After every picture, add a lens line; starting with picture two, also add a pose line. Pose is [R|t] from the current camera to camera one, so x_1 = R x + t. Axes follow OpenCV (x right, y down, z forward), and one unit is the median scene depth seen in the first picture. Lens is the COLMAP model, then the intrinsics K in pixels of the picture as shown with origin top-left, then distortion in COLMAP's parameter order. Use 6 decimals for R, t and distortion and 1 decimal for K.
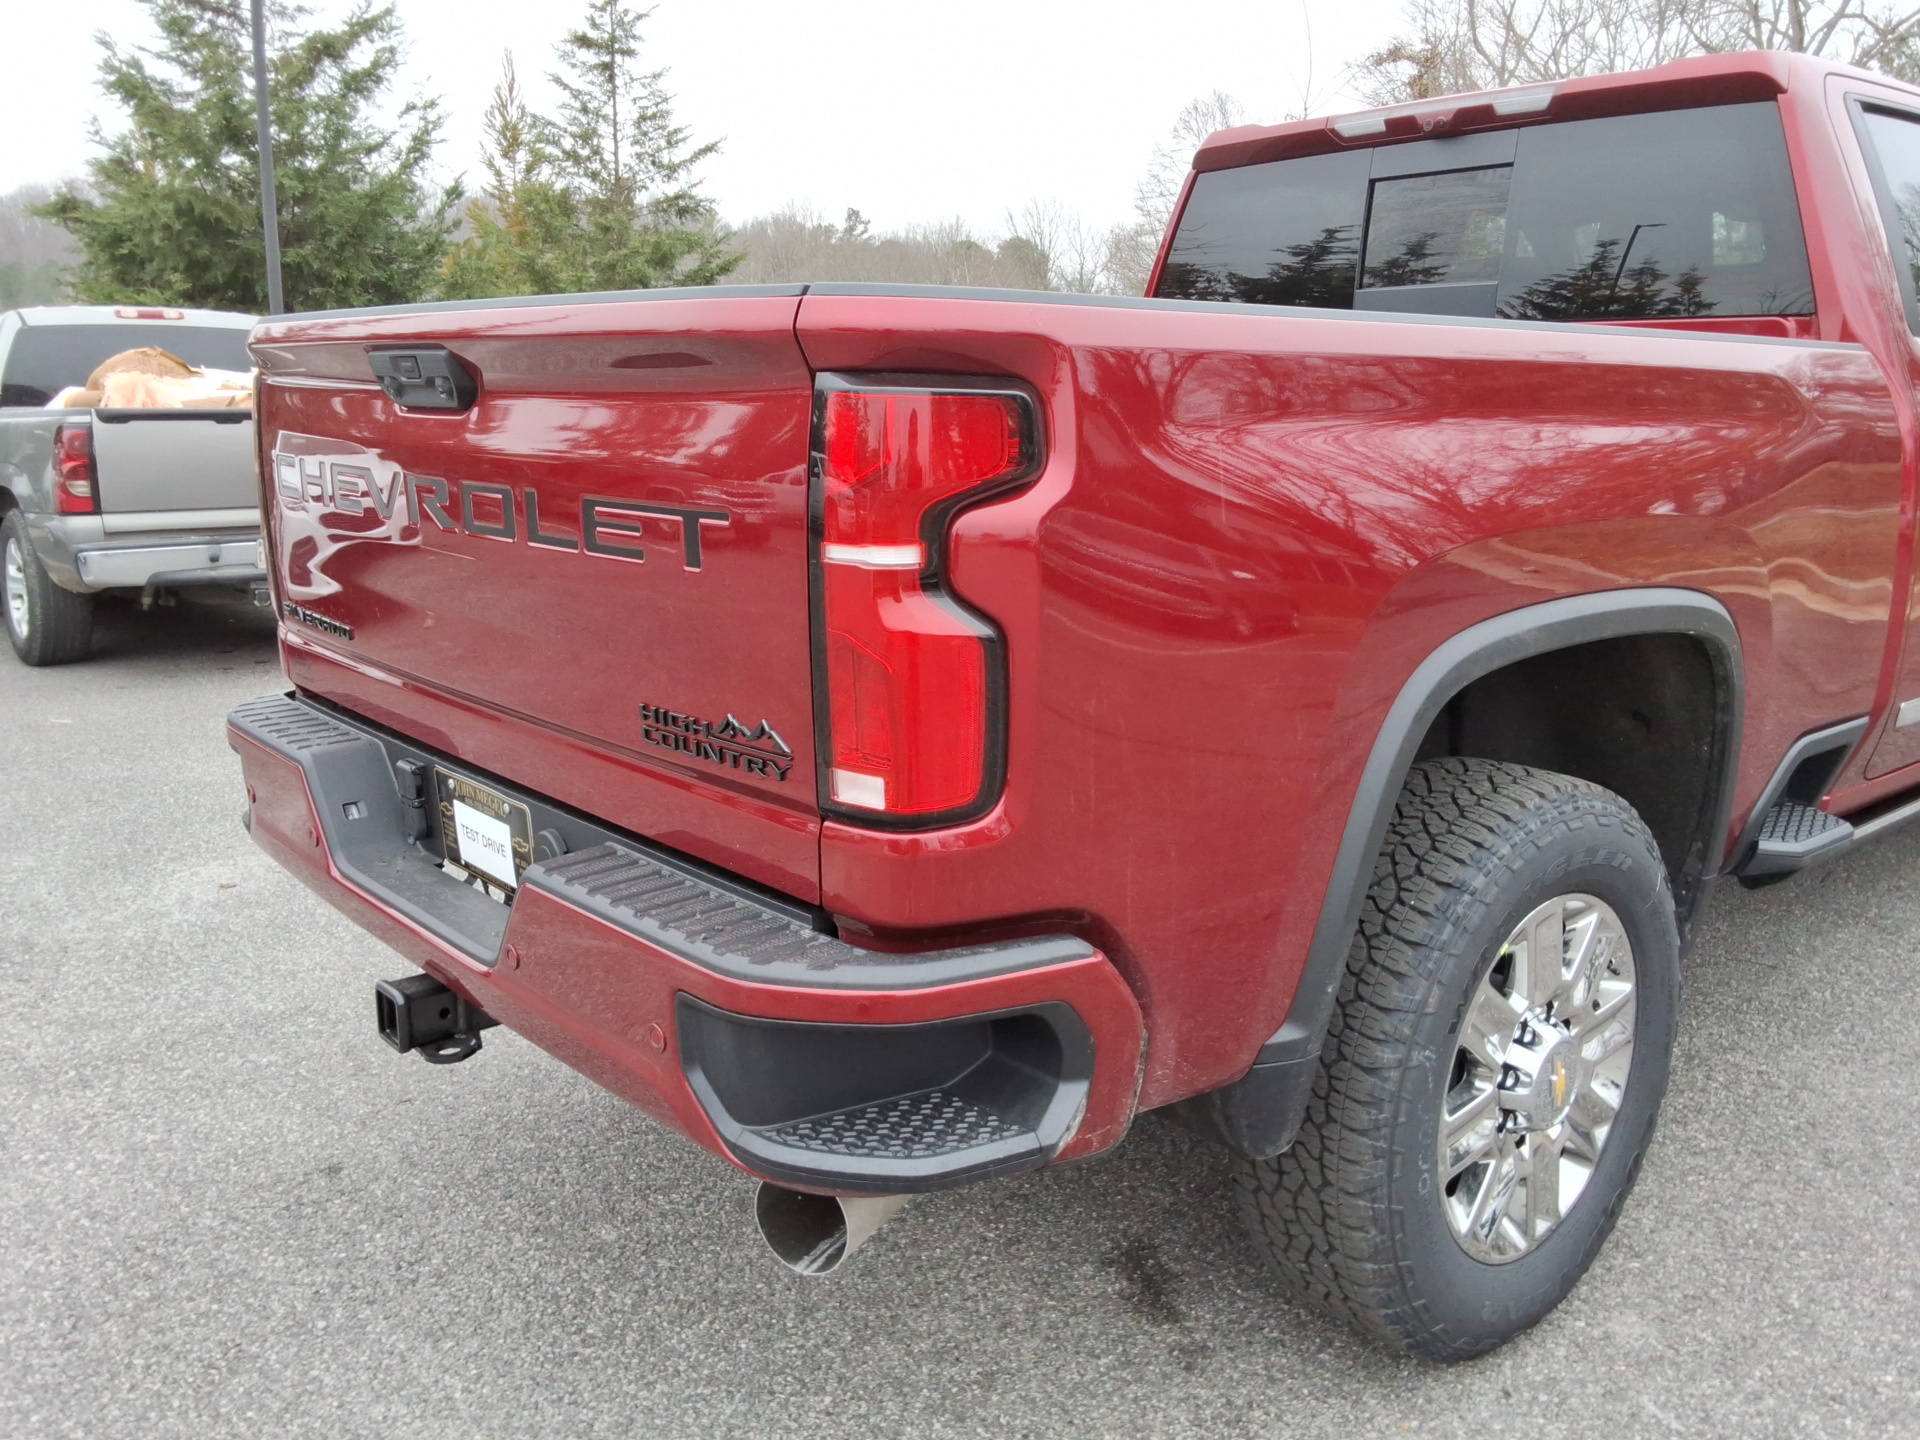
lens RADIAL K [[1531.1, 0, 1005.6], [0, 1531.1, 752.7], [0, 0, 1]] dist [0.107420, -0.160044]
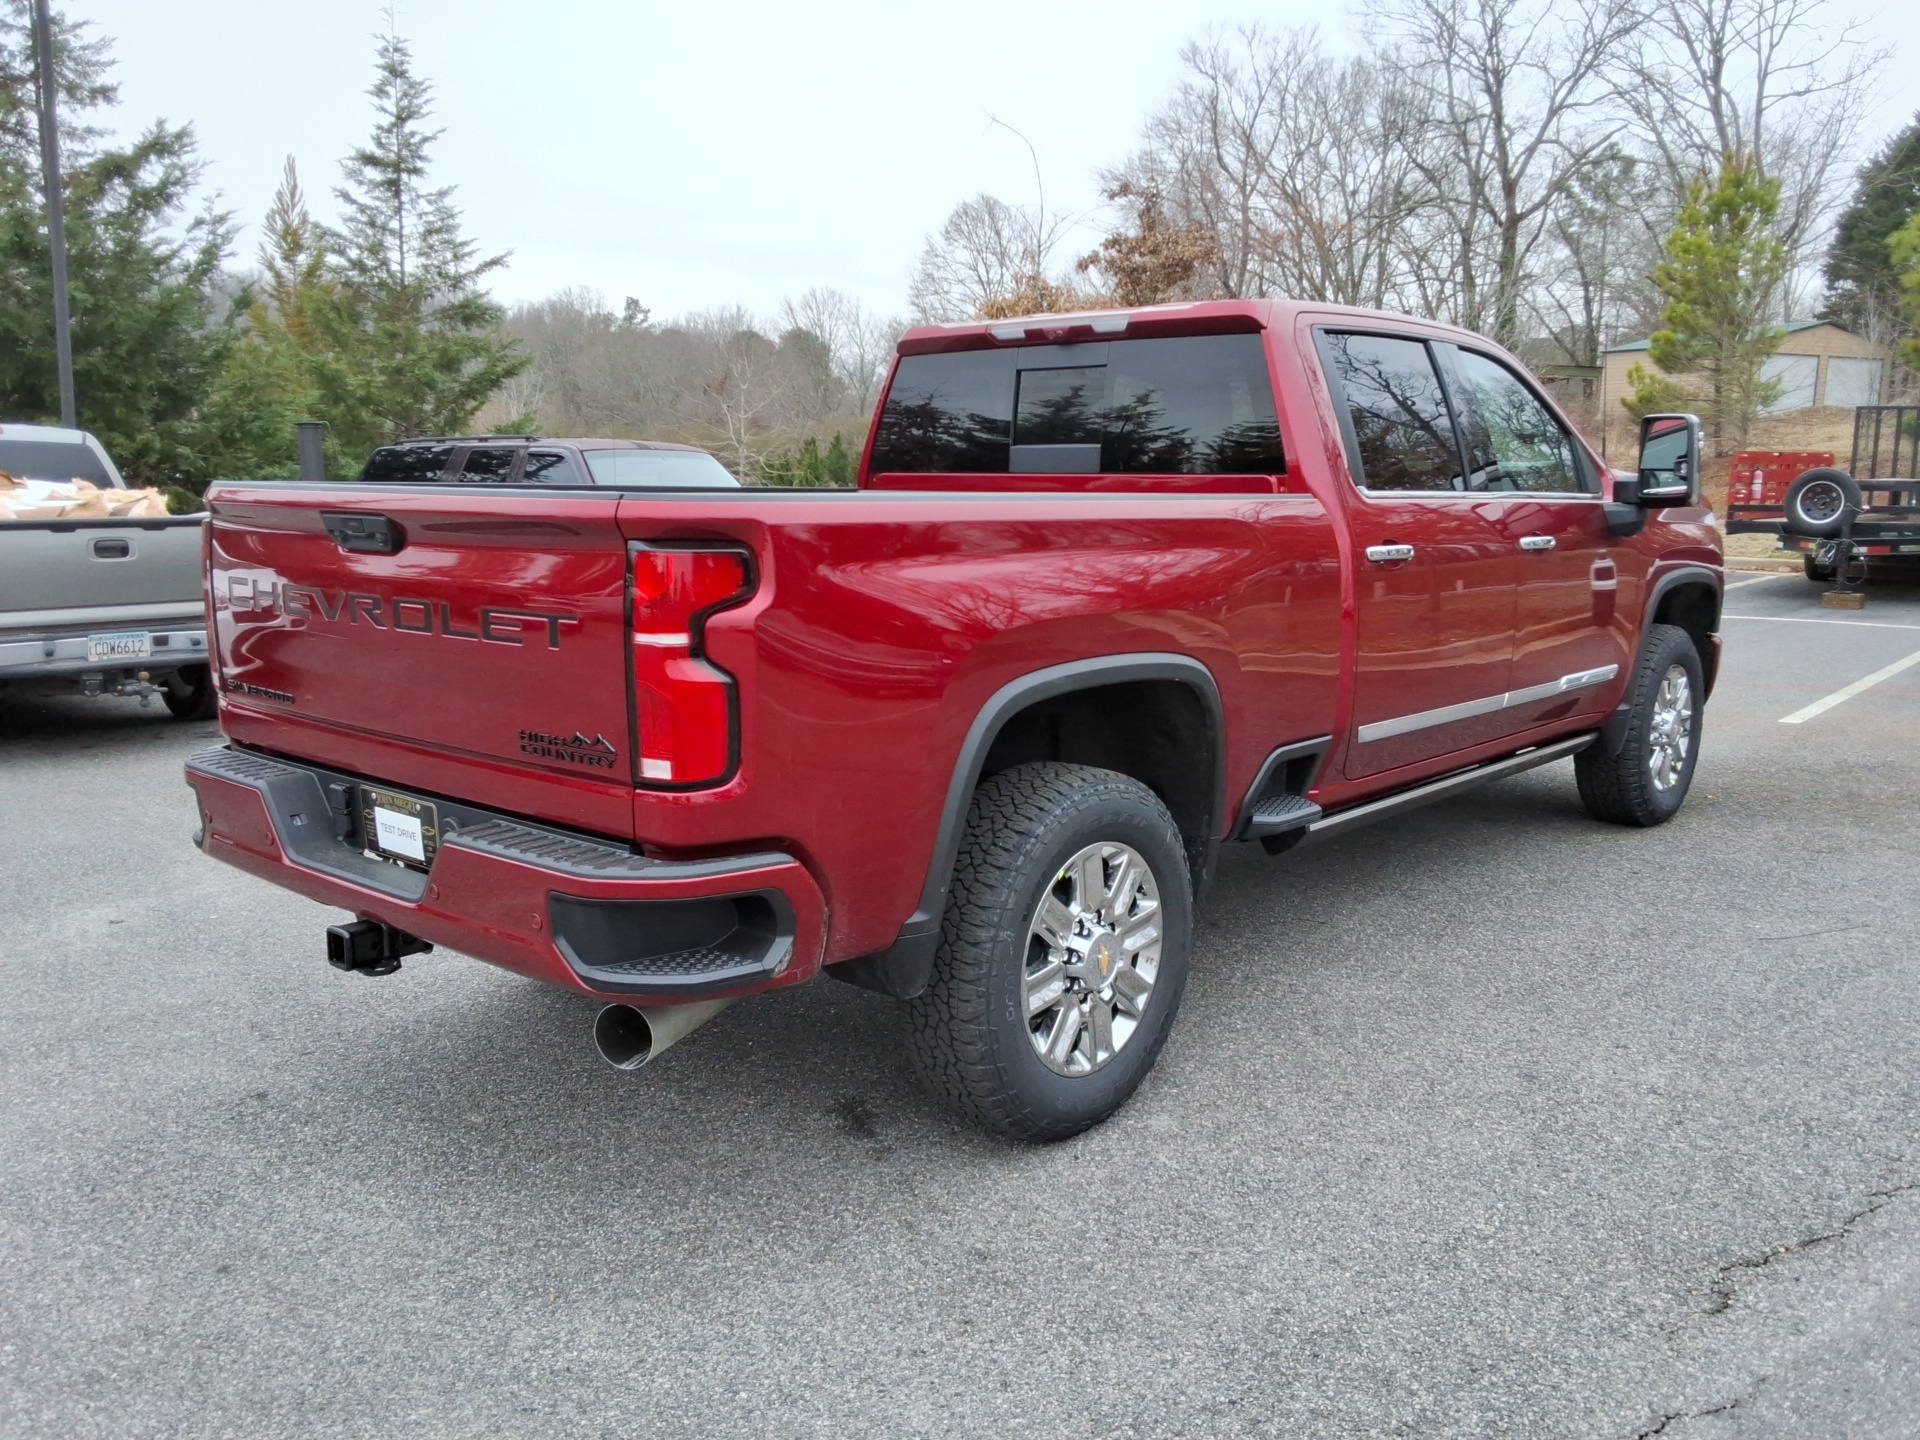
lens RADIAL K [[1531.1, 0, 989.7], [0, 1531.1, 718.7], [0, 0, 1]] dist [0.107420, -0.160044]
pose [[0.991964, -0.023000, 0.124413, 0.044447], [0.032094, 0.996918, -0.071590, 0.068881], [-0.122383, 0.075007, 0.989645, -0.535118]]
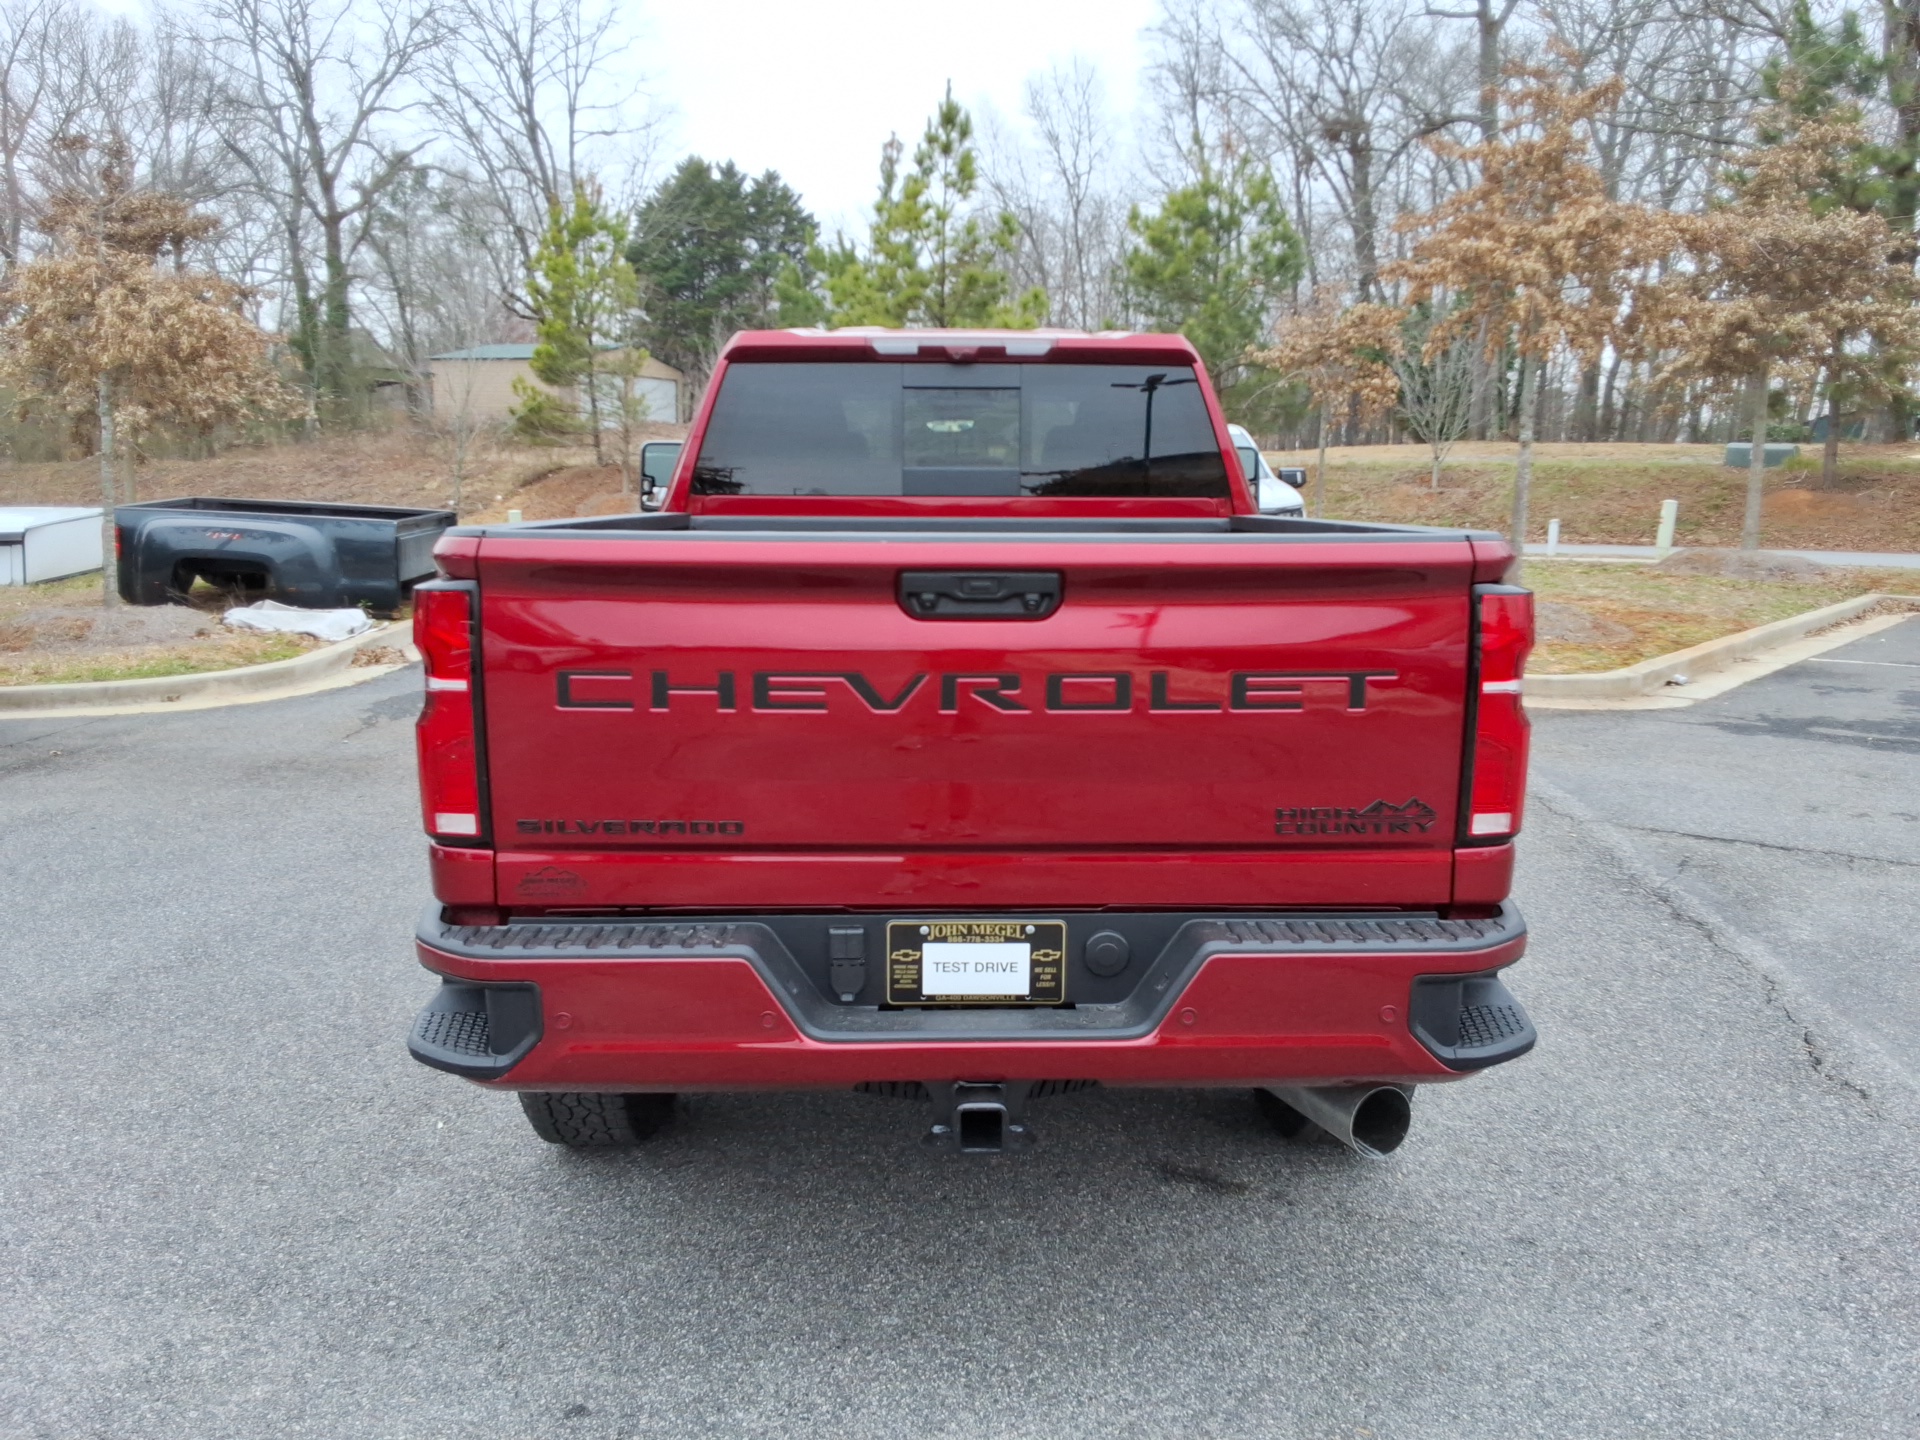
lens RADIAL K [[1531.1, 0, 967.7], [0, 1531.1, 723.5], [0, 0, 1]] dist [0.107420, -0.160044]
pose [[0.652638, -0.125091, 0.747273, -1.115793], [0.178441, 0.983911, 0.008860, -0.130000], [-0.736358, 0.127562, 0.664459, 0.173772]]
